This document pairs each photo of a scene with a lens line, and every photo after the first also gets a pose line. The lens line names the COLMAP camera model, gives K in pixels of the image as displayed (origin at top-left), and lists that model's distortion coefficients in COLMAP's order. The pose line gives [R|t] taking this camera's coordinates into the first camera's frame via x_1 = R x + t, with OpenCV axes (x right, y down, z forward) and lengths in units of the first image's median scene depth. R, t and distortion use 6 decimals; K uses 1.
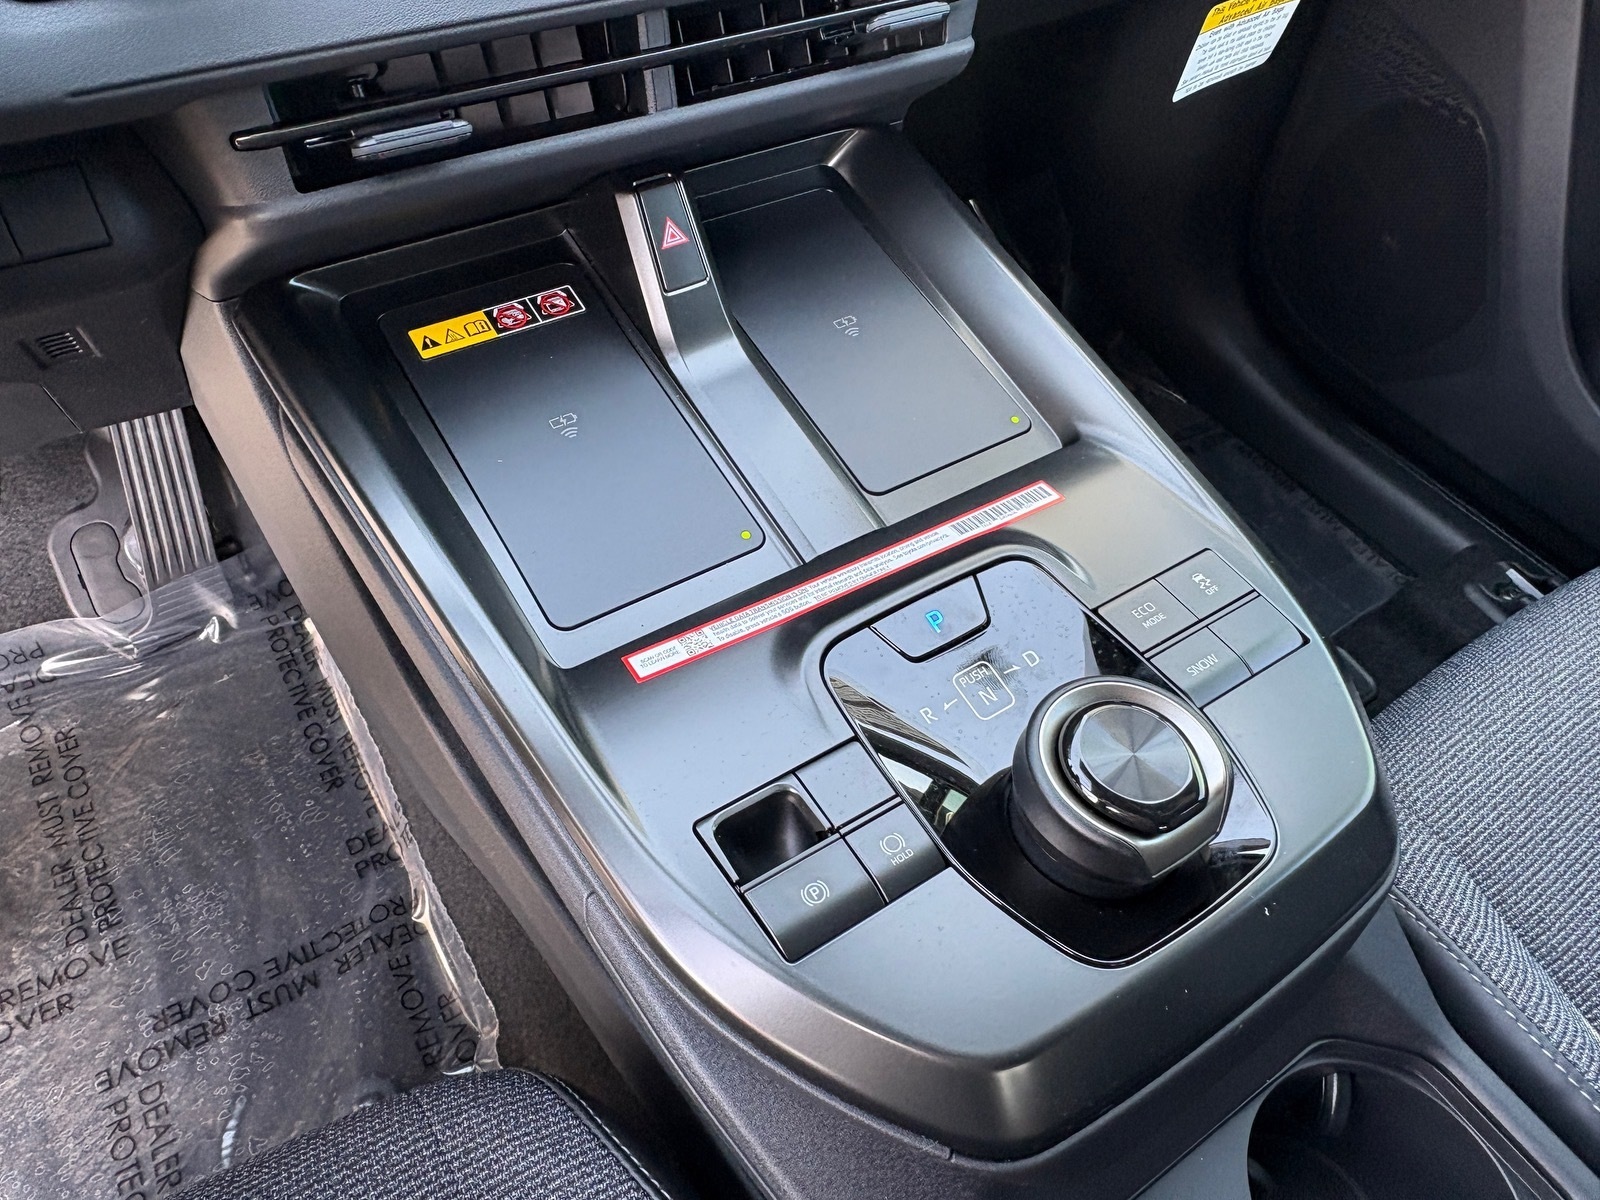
lens RADIAL K [[1099.5, 0, 750.5], [0, 1099.5, 603.2], [0, 0, 1]] dist [0.007188, 0.003550]
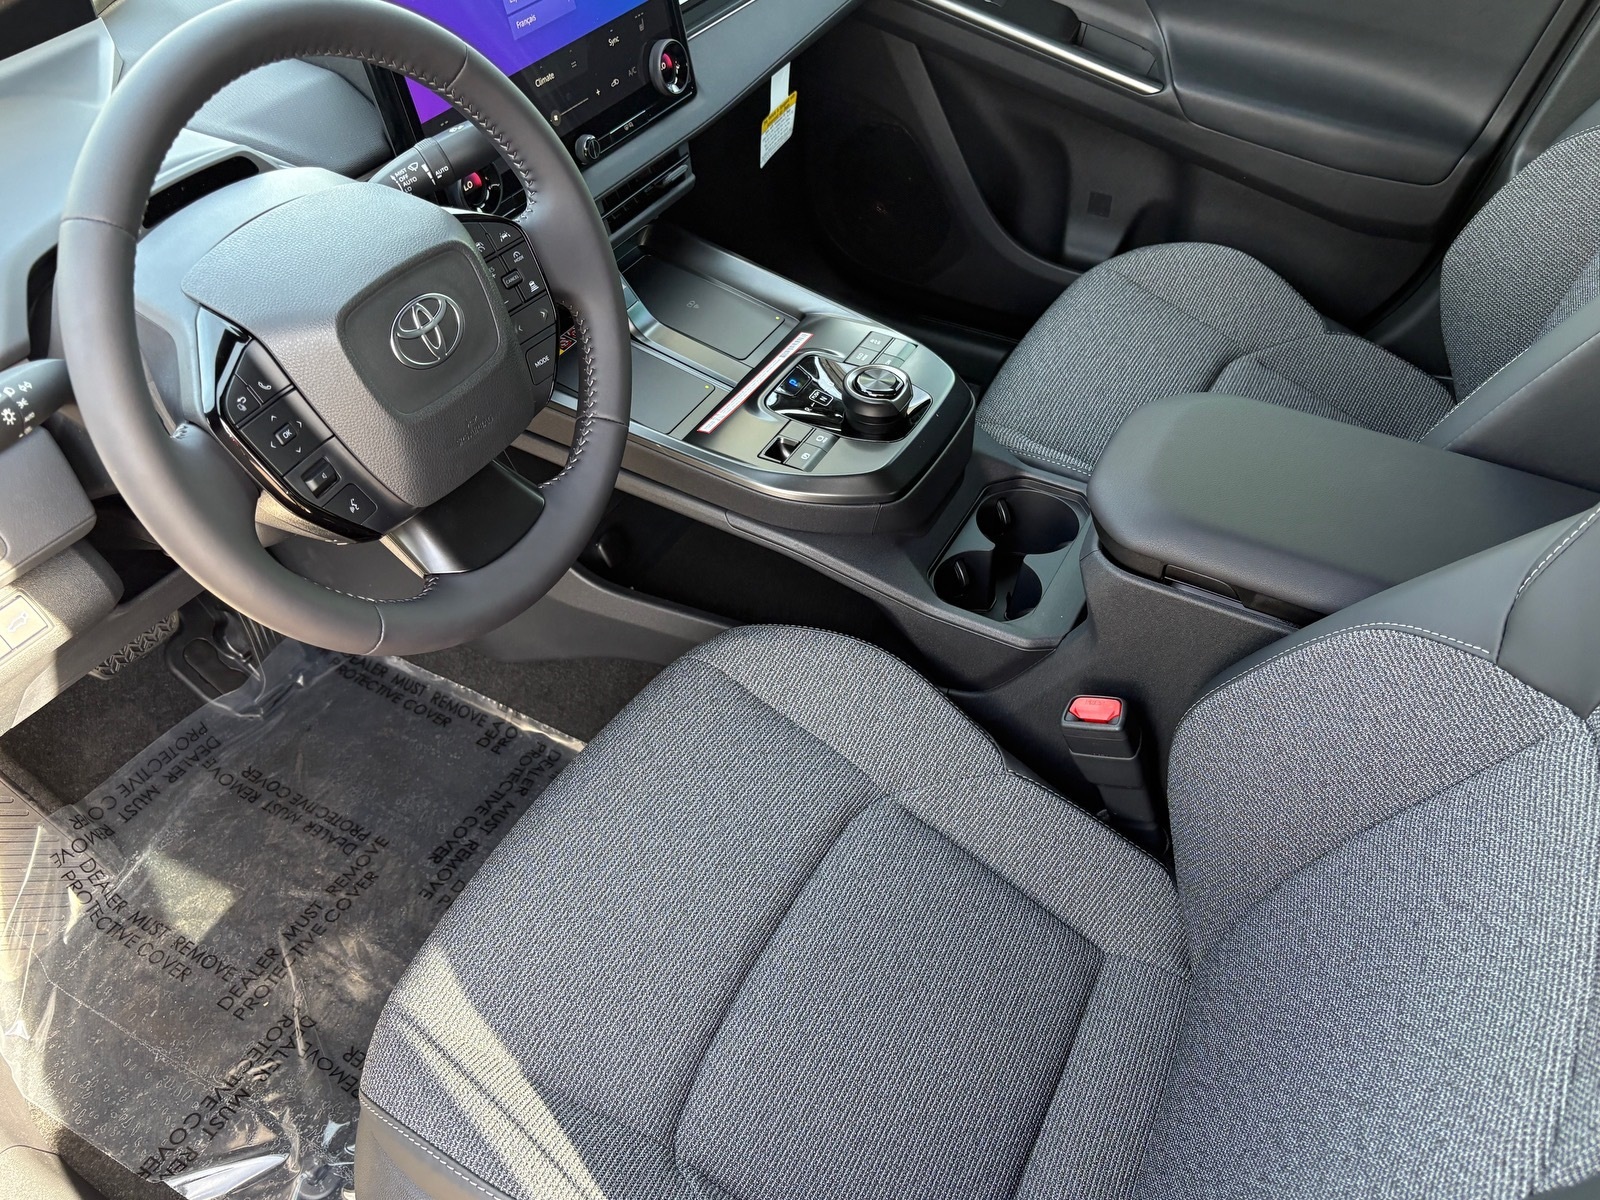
lens RADIAL K [[1339.7, 0, 811.2], [0, 1339.7, 594.4], [0, 0, 1]] dist [0.008590, -0.001402]
pose [[0.866020, -0.376509, 0.329015, -0.906174], [0.413229, 0.909413, -0.046996, 0.562781], [-0.281516, 0.176659, 0.943154, -1.684019]]
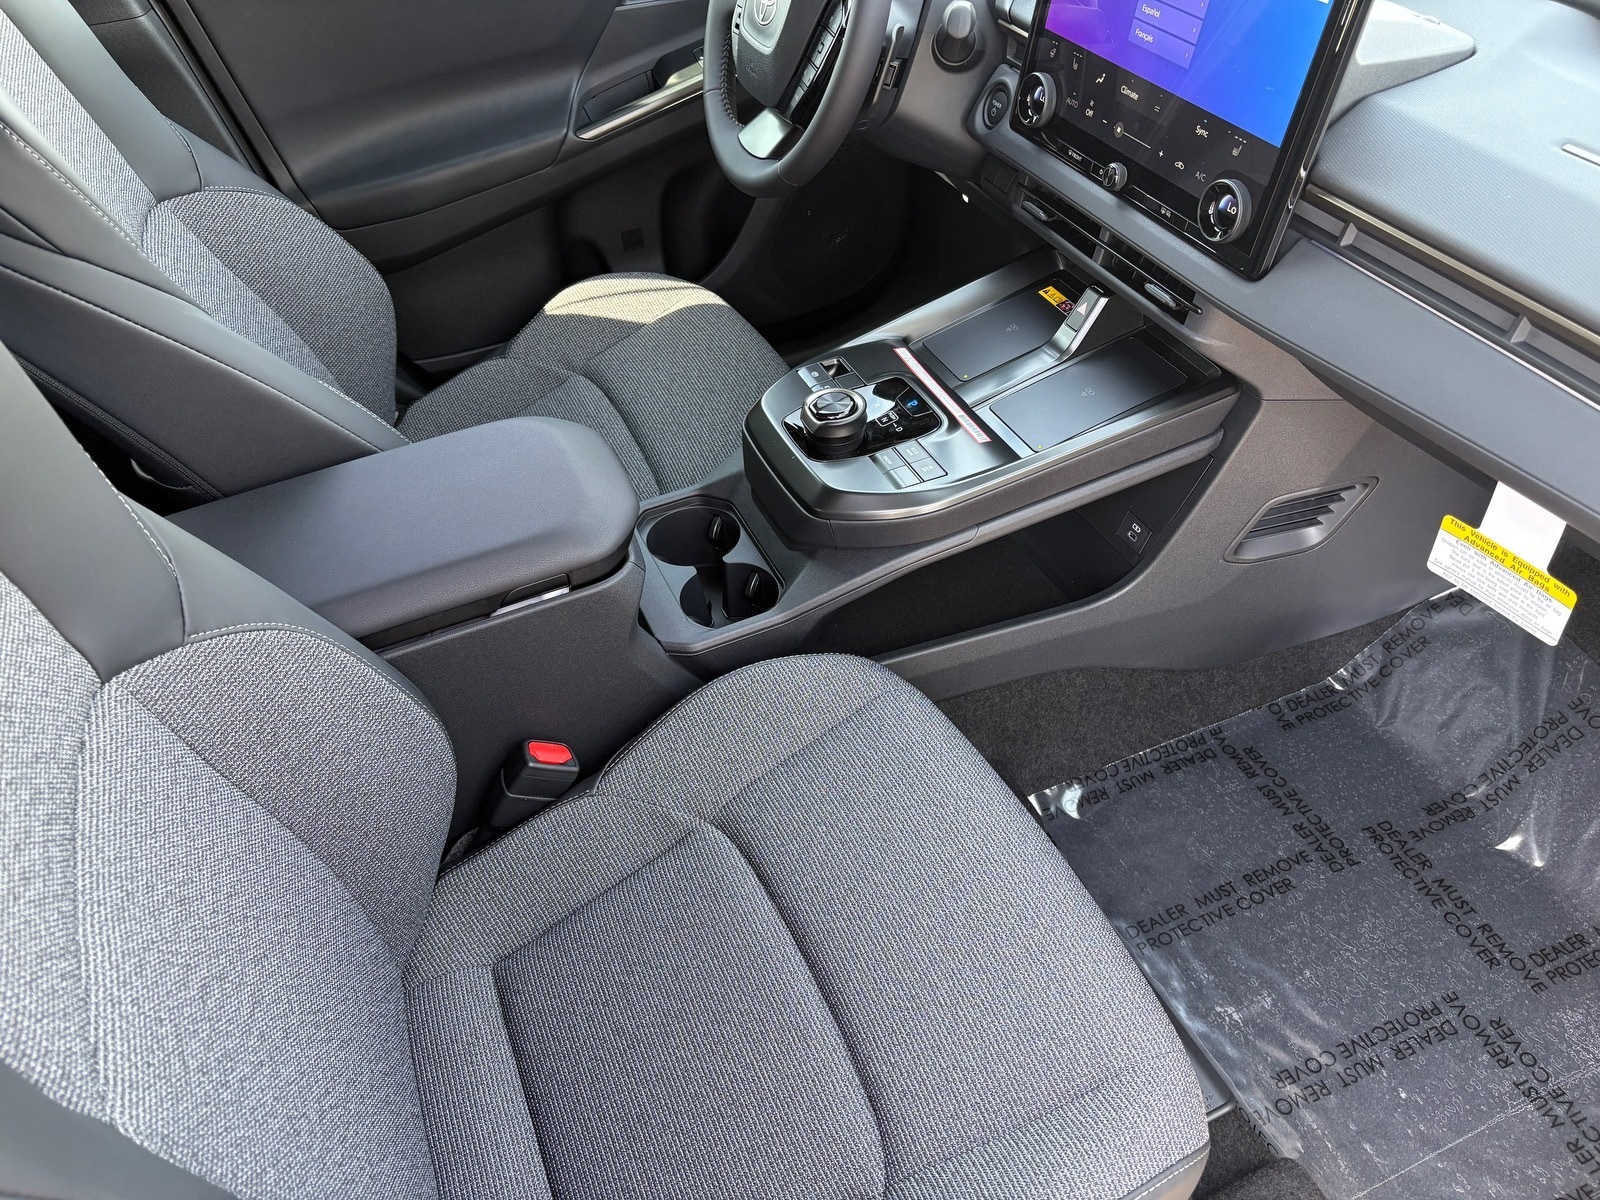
lens RADIAL K [[1228.0, 0, 798.6], [0, 1228.0, 596.4], [0, 0, 1]] dist [0.021079, -0.014127]
pose [[-0.169379, 0.611183, -0.773153, 2.539350], [-0.725421, 0.453721, 0.517592, -1.006530], [0.667139, 0.648531, 0.366514, -0.000062]]
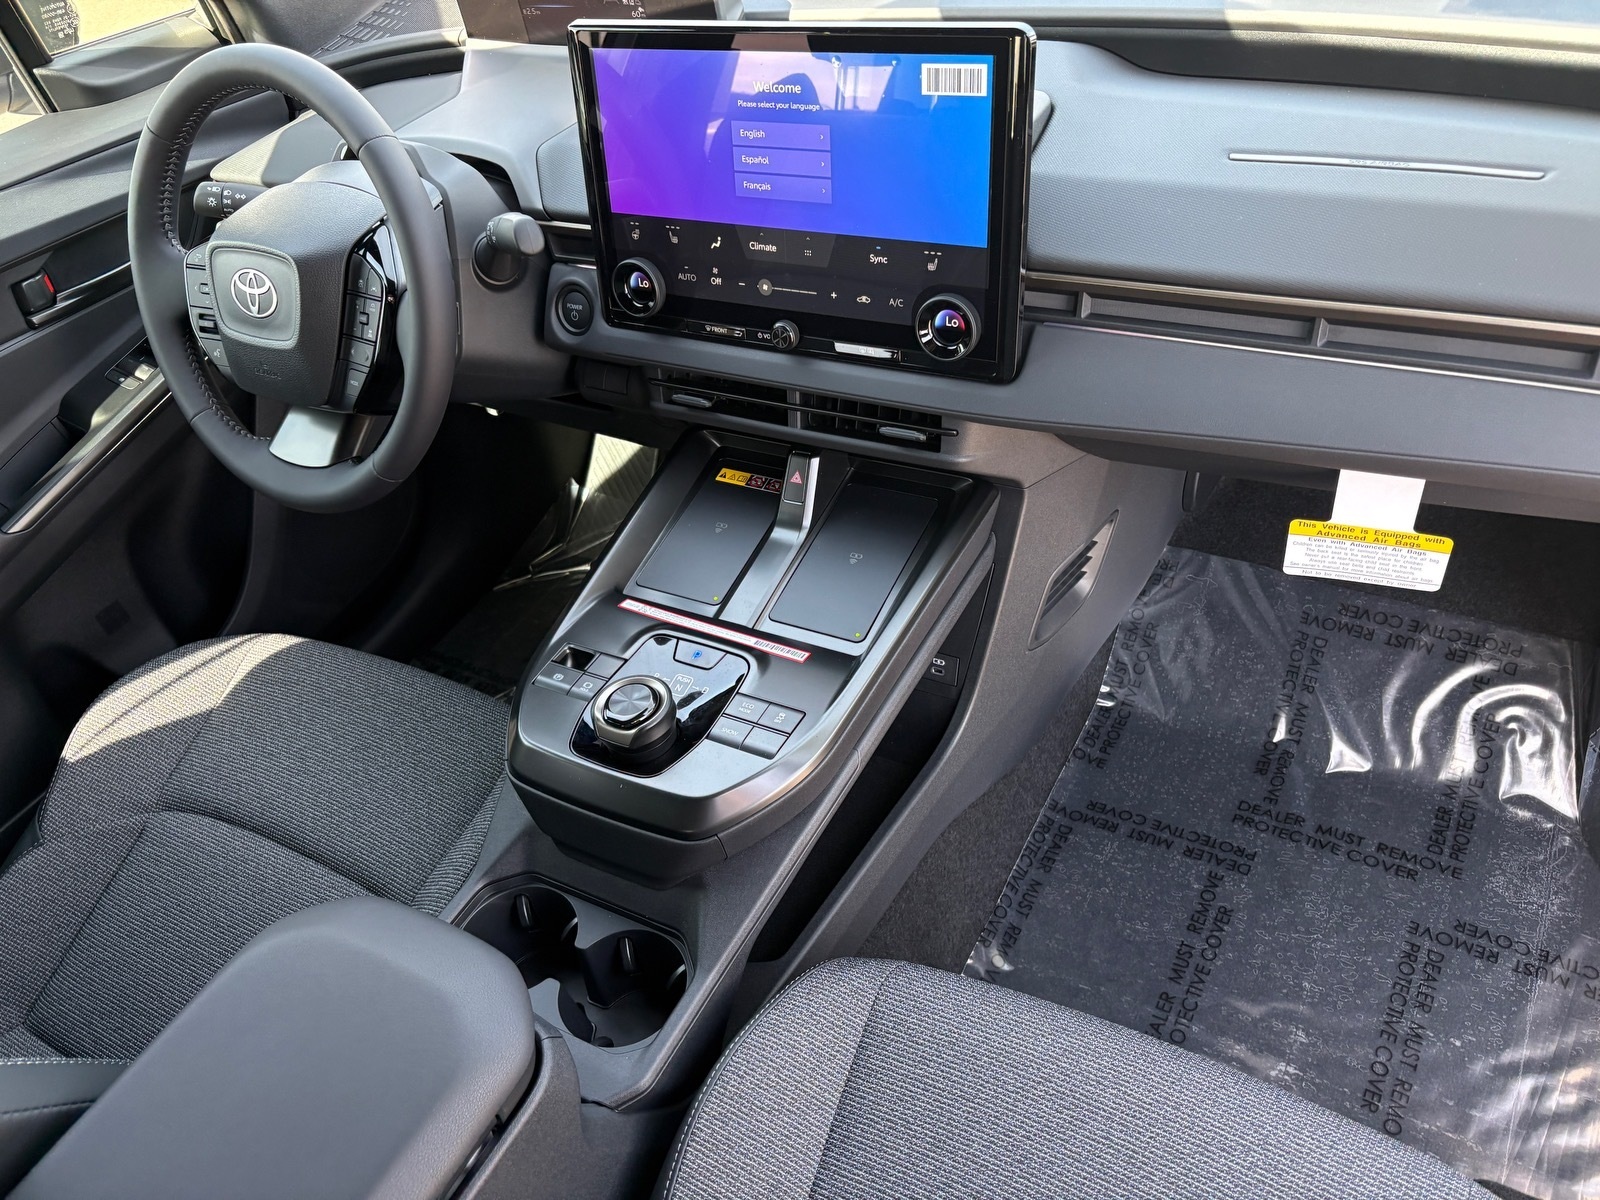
lens RADIAL K [[1228.0, 0, 797.1], [0, 1228.0, 596.5], [0, 0, 1]] dist [0.021079, -0.014127]
pose [[0.451558, 0.461764, -0.763459, 1.902319], [-0.555150, 0.815270, 0.164751, -0.546830], [0.698501, 0.349440, 0.624490, -0.432750]]
